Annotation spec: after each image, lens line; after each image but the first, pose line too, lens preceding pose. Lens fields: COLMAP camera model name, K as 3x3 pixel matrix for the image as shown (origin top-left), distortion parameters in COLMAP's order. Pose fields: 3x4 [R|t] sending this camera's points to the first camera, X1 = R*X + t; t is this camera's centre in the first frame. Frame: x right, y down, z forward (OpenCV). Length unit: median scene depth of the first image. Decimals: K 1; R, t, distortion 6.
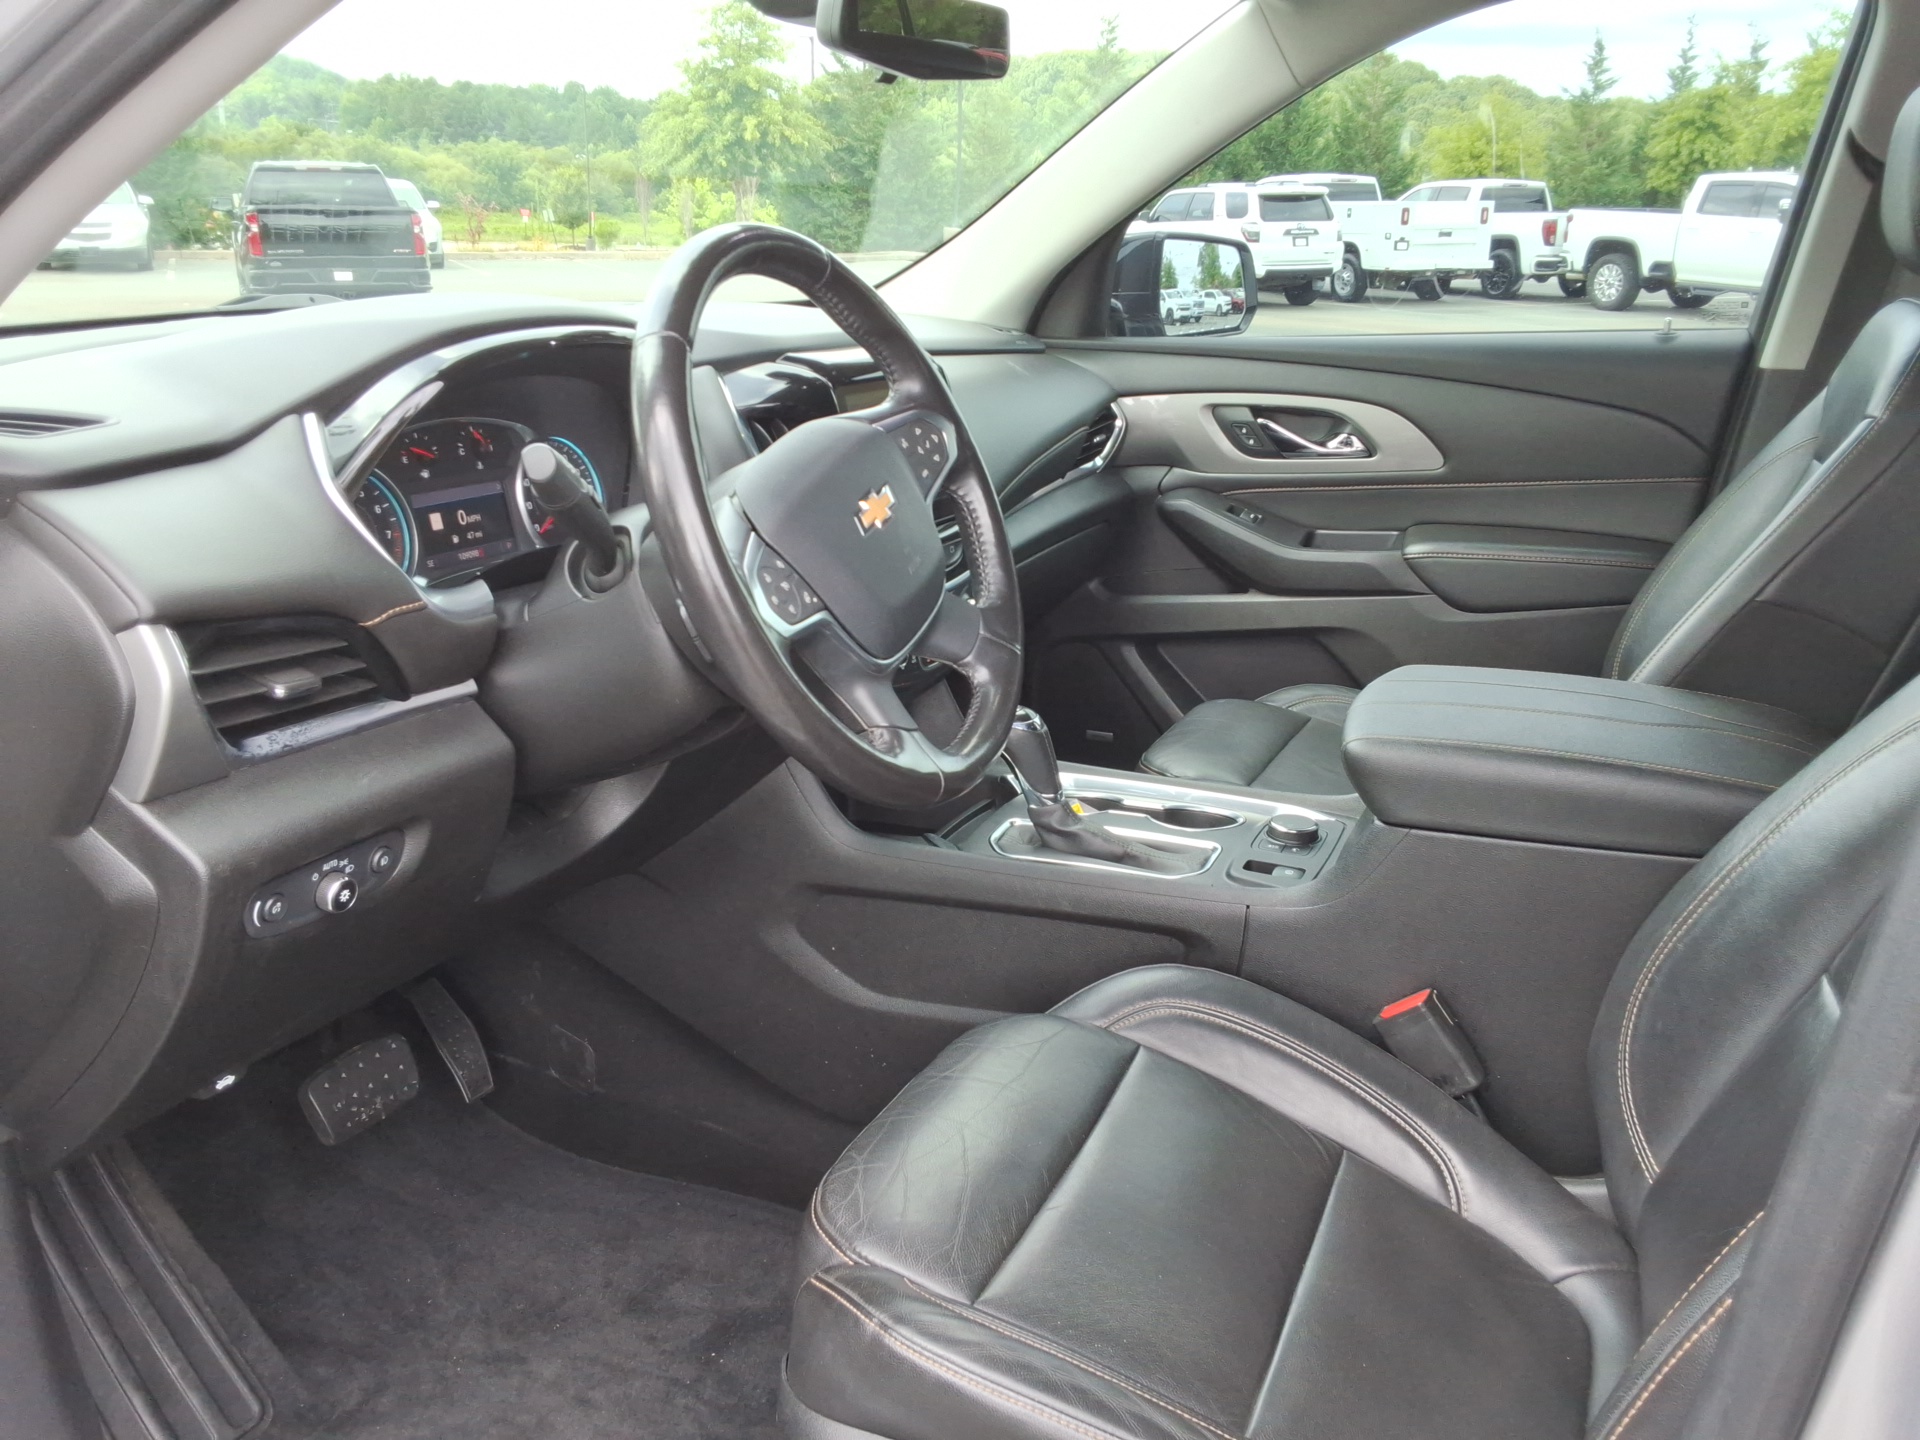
lens RADIAL K [[1535.3, 0, 980.6], [0, 1535.3, 713.0], [0, 0, 1]] dist [0.101708, -0.155736]
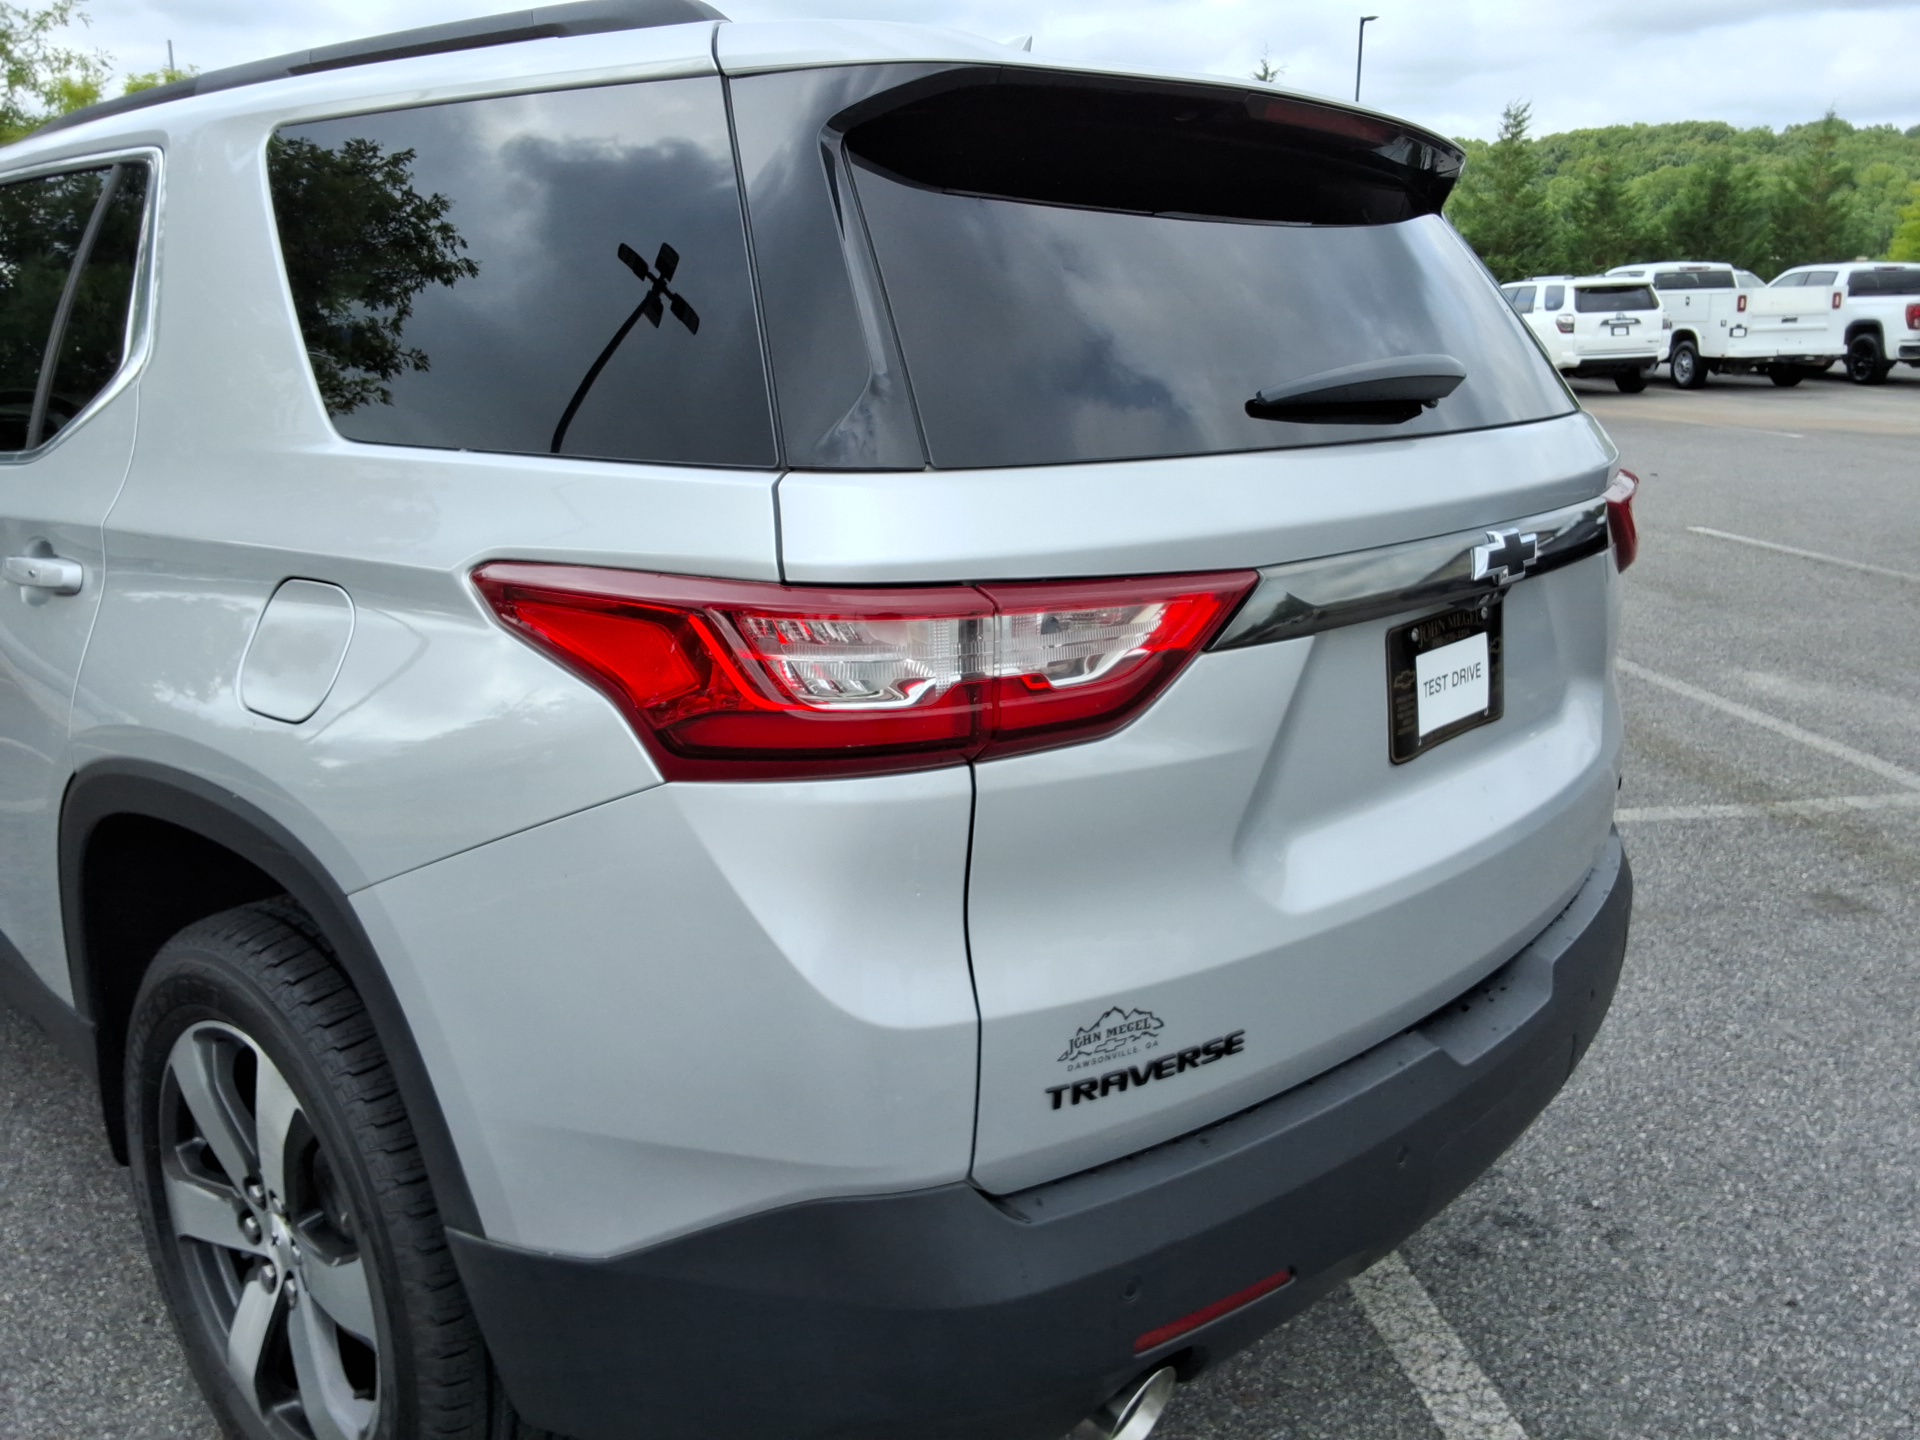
lens RADIAL K [[1535.3, 0, 975.5], [0, 1535.3, 712.6], [0, 0, 1]] dist [0.101708, -0.155736]
pose [[0.952814, 0.044446, -0.300283, 0.105830], [-0.062192, 0.996821, -0.049793, 0.016708], [0.297116, 0.066118, 0.952549, -0.061935]]
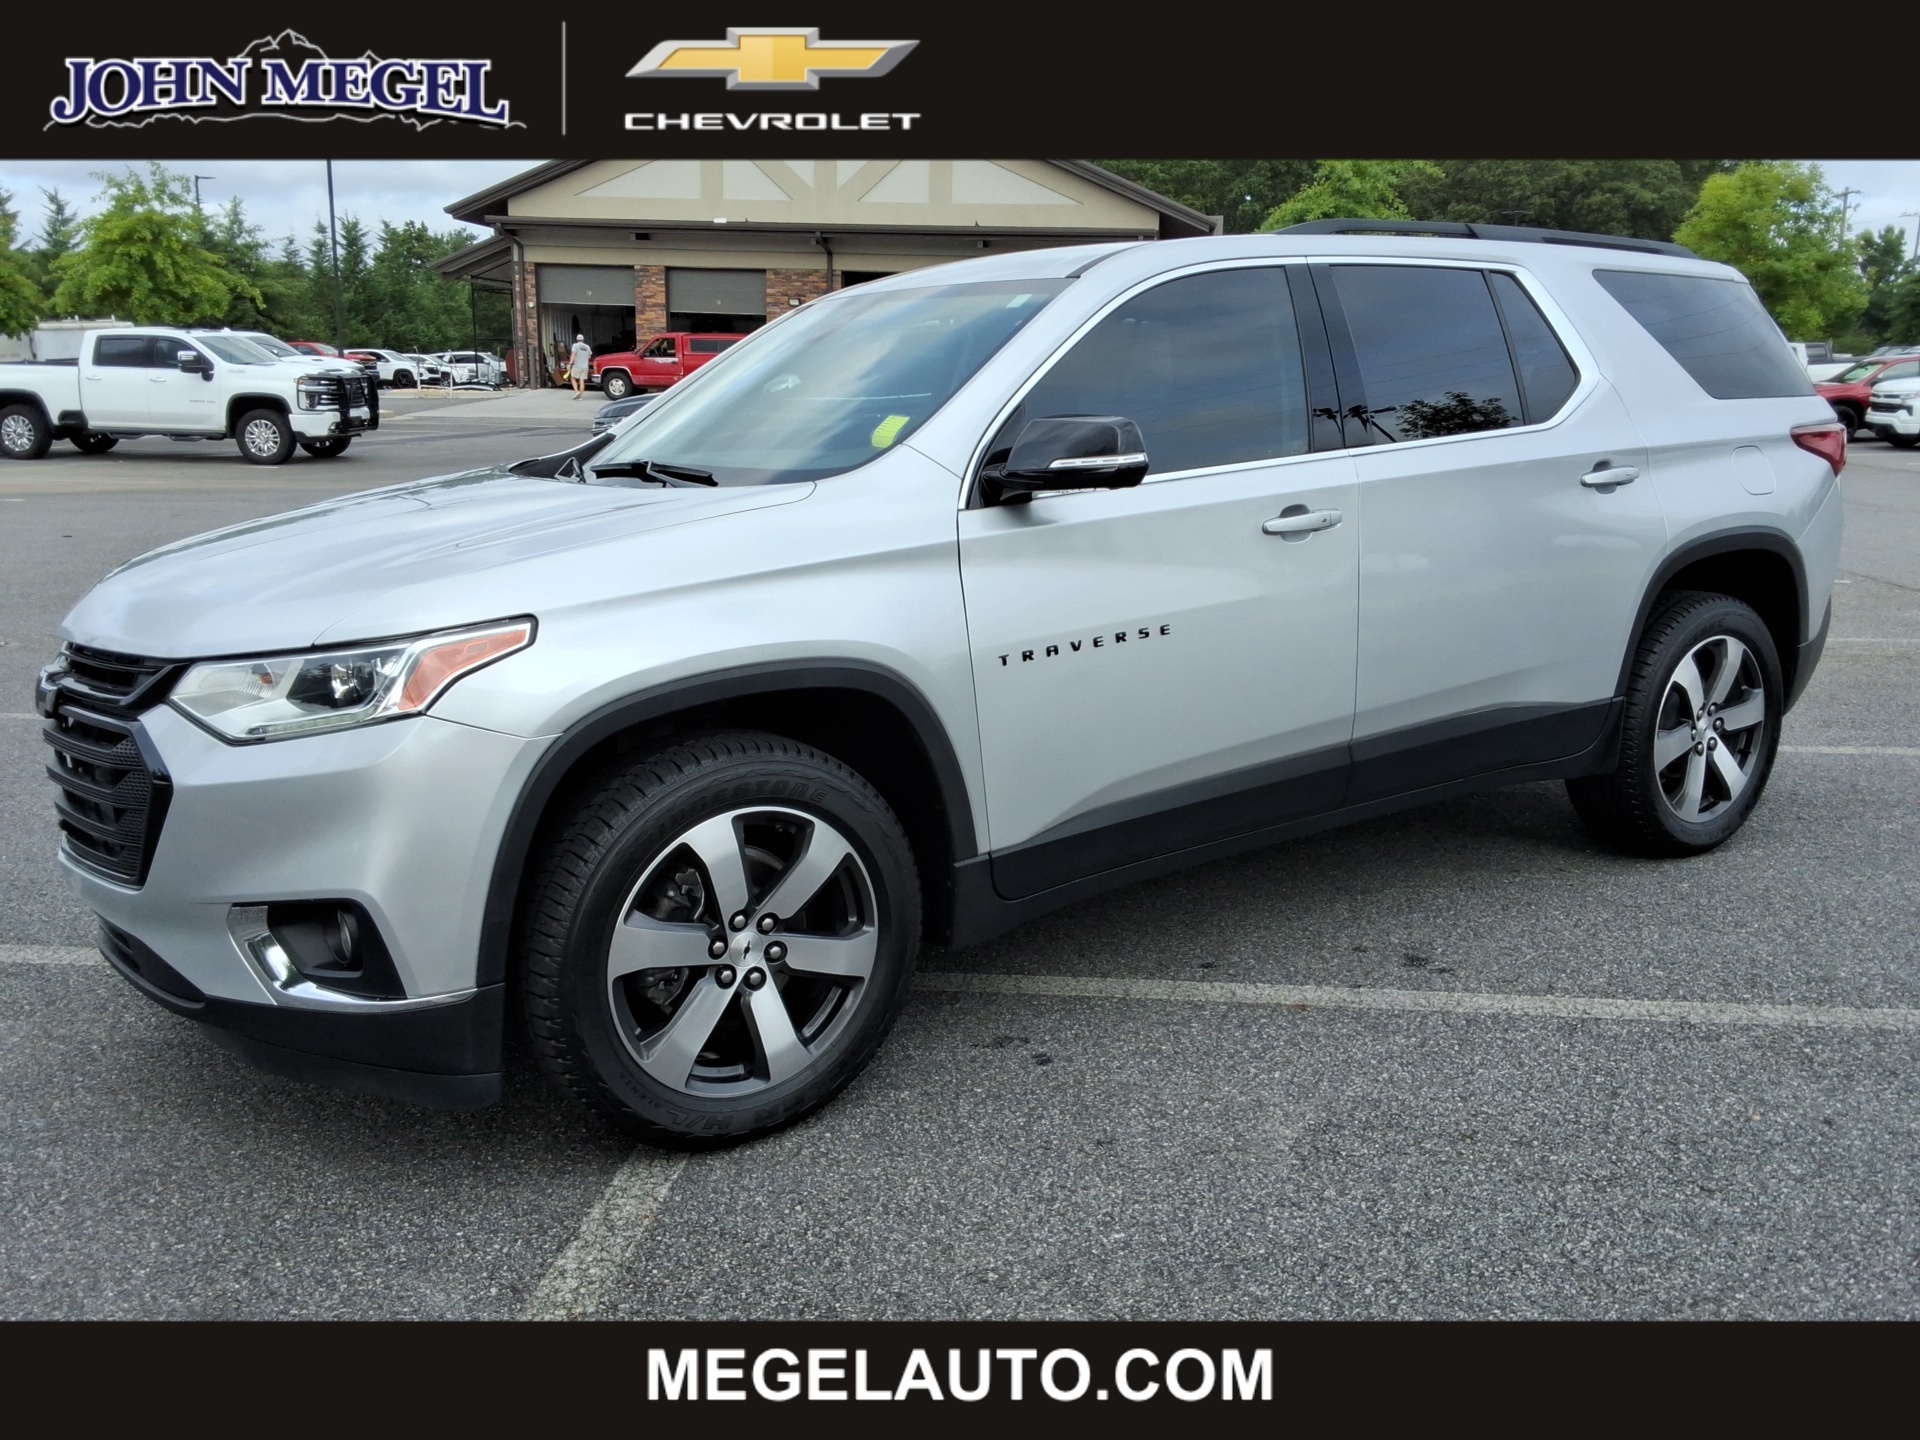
lens RADIAL K [[1535.3, 0, 969.8], [0, 1535.3, 723.2], [0, 0, 1]] dist [0.101708, -0.155736]
pose [[0.536010, -0.205703, 0.818767, -0.120942], [0.268681, 0.960997, 0.065542, 0.005496], [-0.800315, 0.184856, 0.570372, -0.036729]]
